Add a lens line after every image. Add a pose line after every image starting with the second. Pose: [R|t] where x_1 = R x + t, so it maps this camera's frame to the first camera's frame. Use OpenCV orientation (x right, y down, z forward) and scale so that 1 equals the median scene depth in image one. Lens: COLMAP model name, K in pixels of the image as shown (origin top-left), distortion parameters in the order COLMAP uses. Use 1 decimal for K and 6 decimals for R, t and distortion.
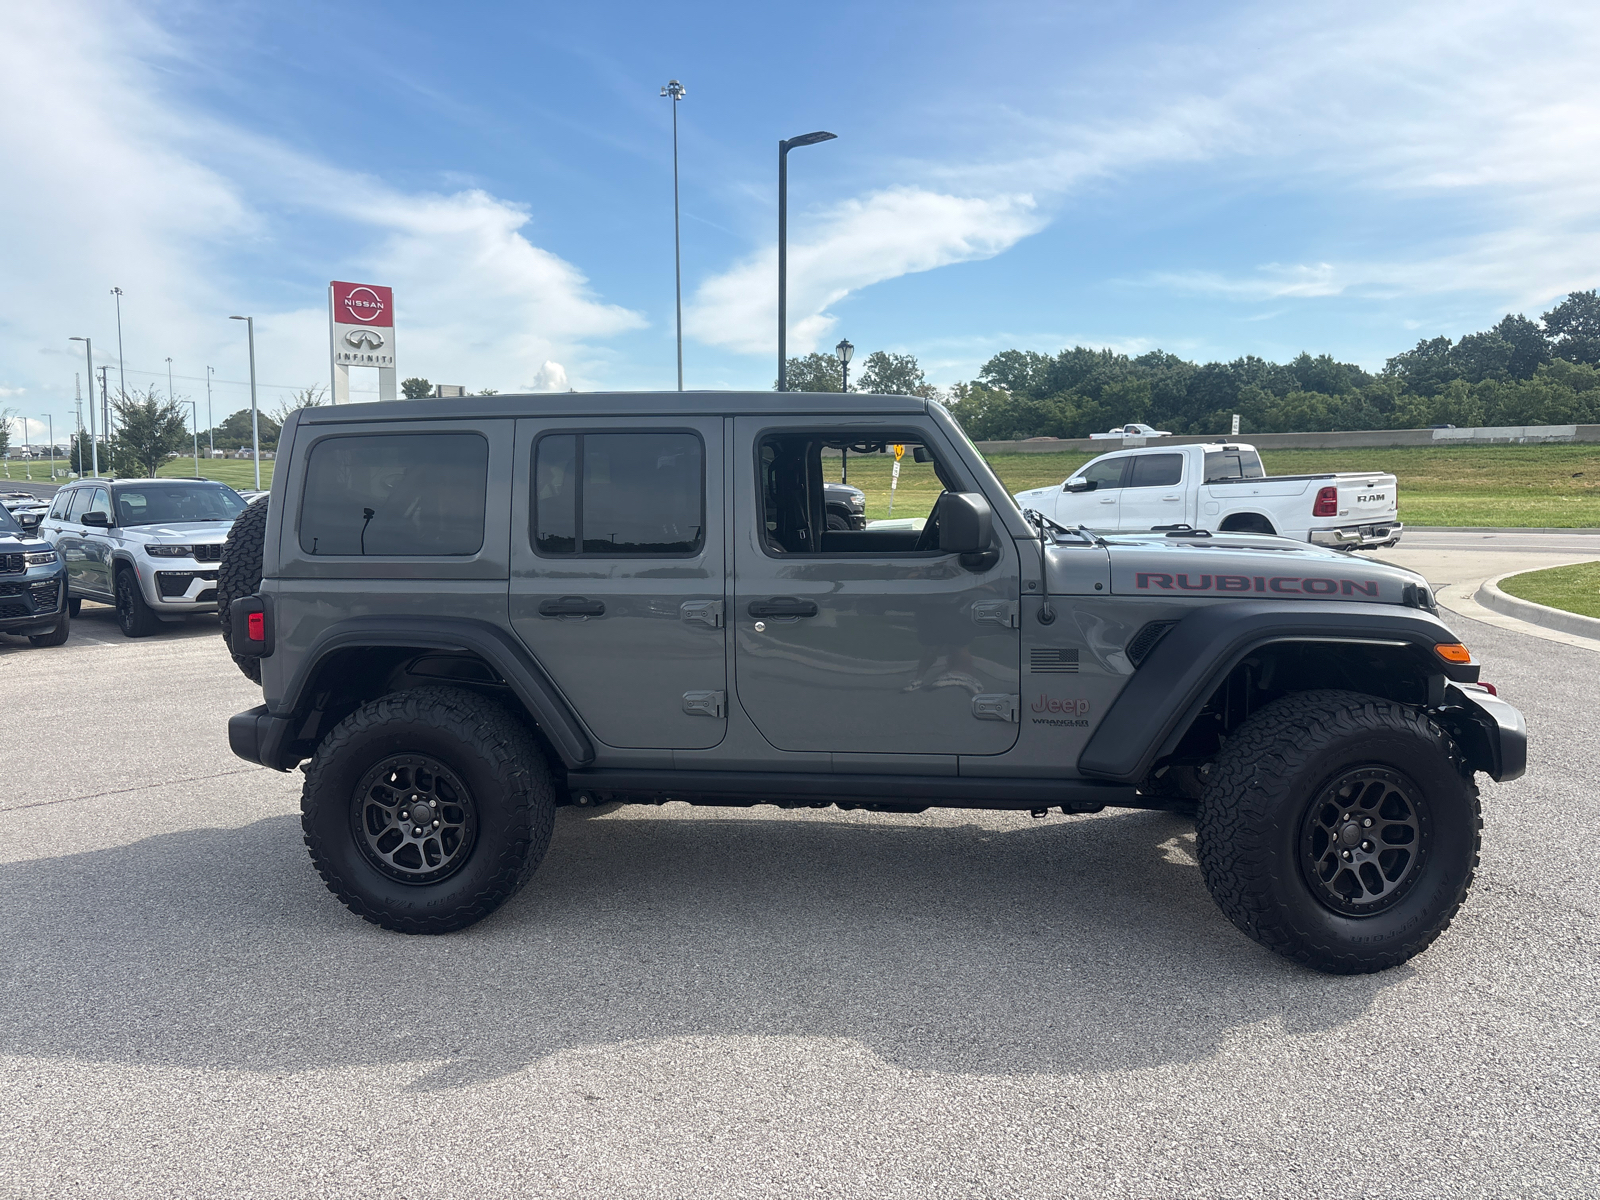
lens RADIAL K [[1214.3, 0, 785.6], [0, 1214.3, 591.4], [0, 0, 1]] dist [0.020071, -0.010904]
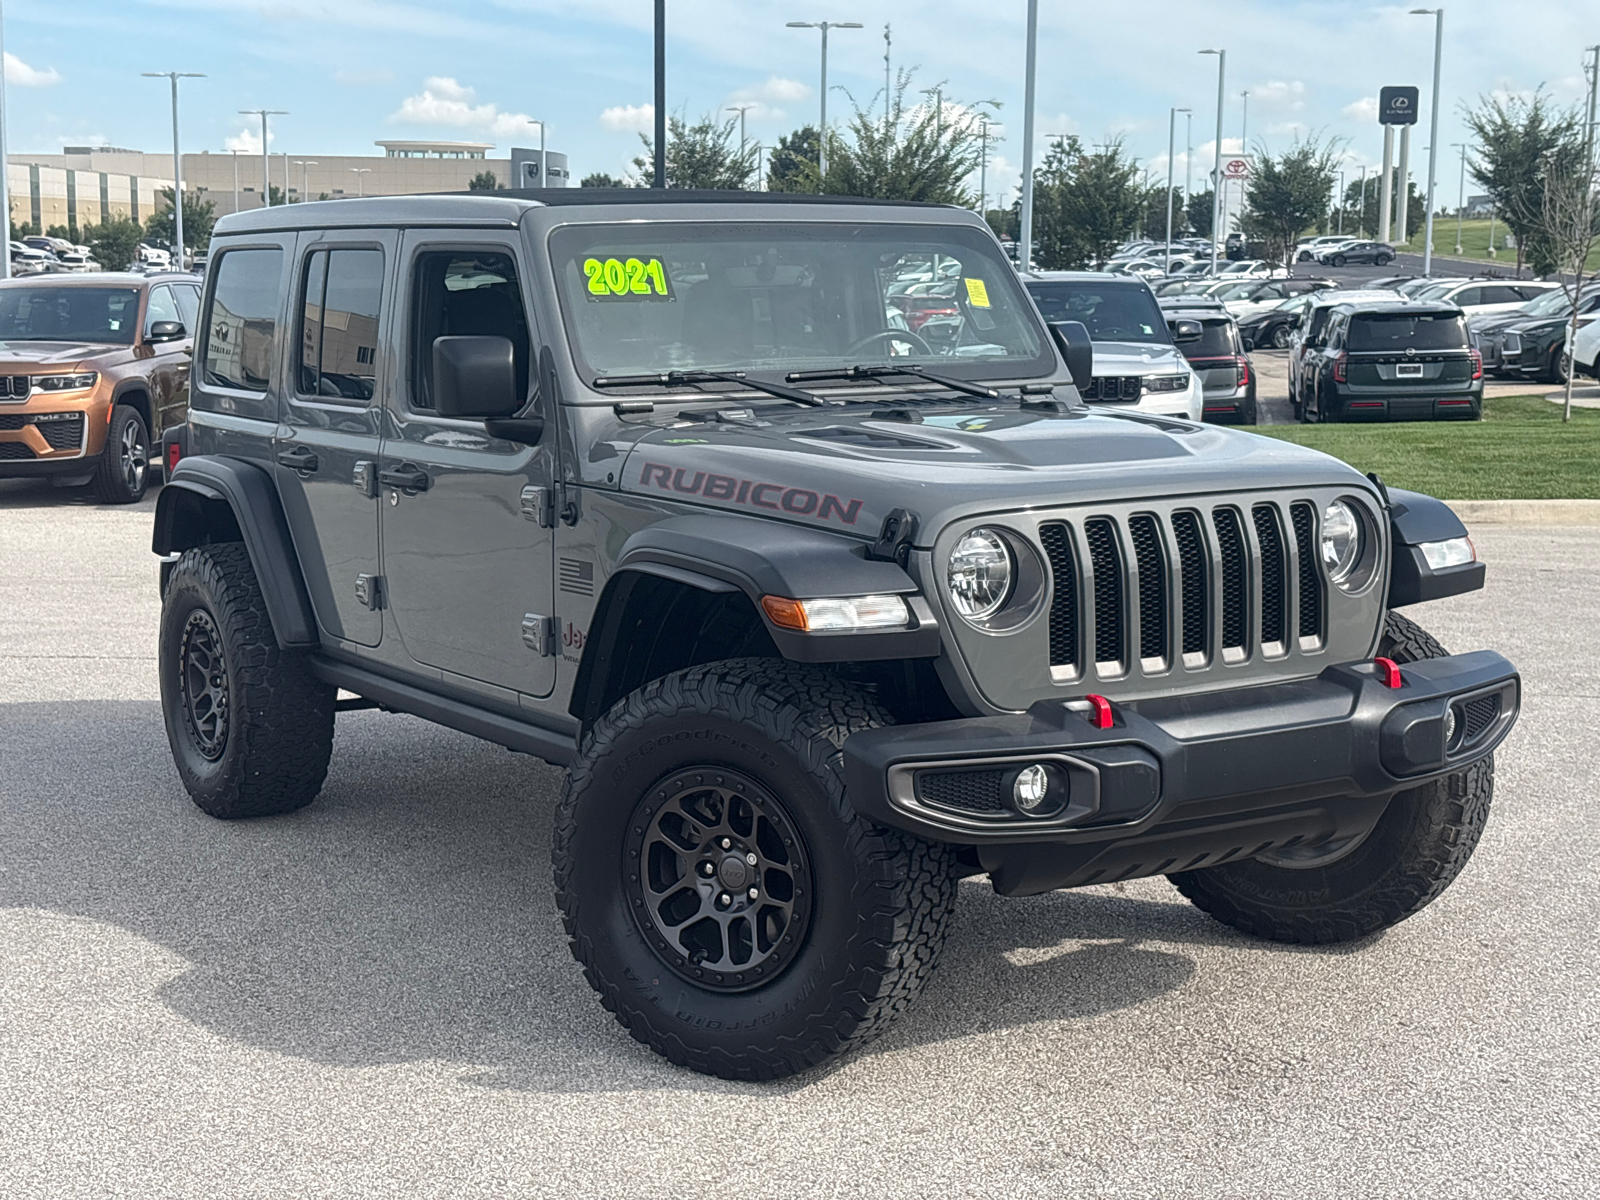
lens RADIAL K [[2408.7, 0, 790.9], [0, 2408.7, 615.0], [0, 0, 1]] dist [0.101434, 0.000000]
pose [[0.665688, 0.113731, -0.737512, 0.412407], [-0.072203, 0.993497, 0.088035, -0.016739], [0.742729, -0.005353, 0.669571, 0.040662]]
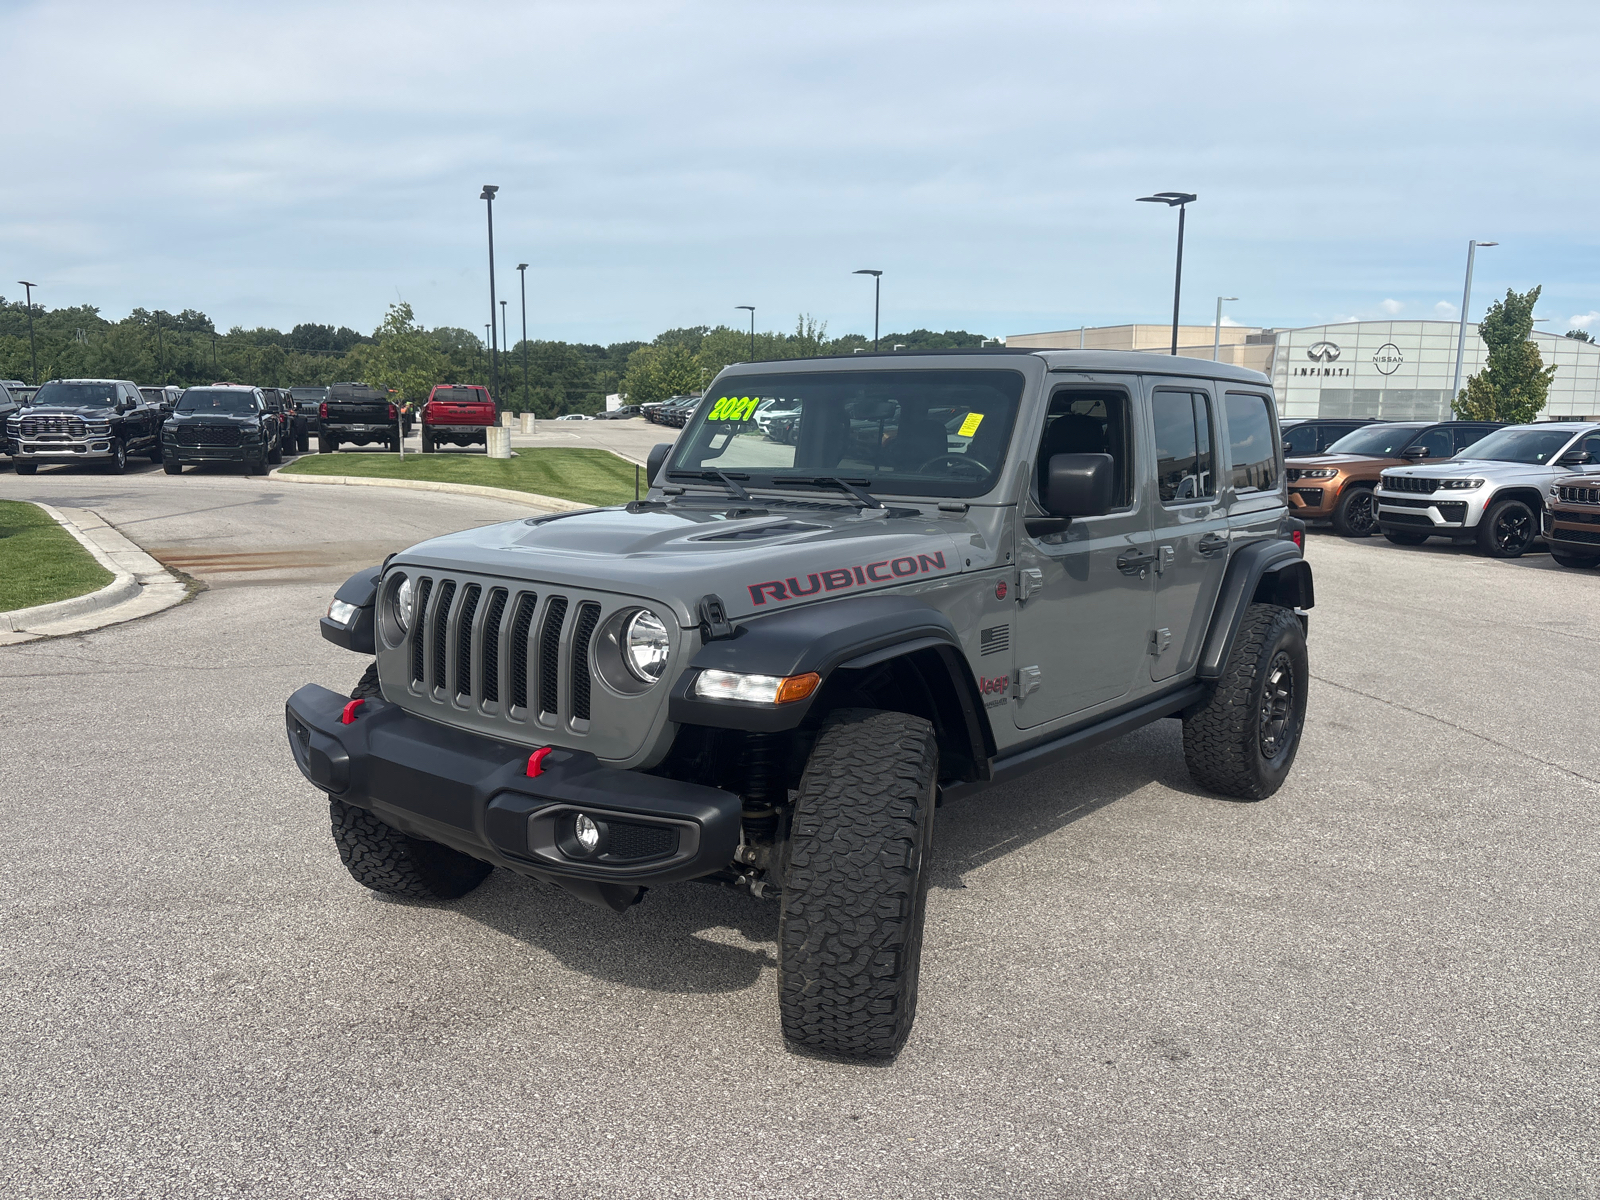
lens RADIAL K [[1214.3, 0, 786.9], [0, 1214.3, 604.3], [0, 0, 1]] dist [0.020071, -0.010904]
pose [[-0.487517, 0.139368, -0.861919, 0.351399], [-0.086016, 0.974710, 0.206258, -0.056224], [0.868866, 0.174693, -0.463199, 0.505557]]
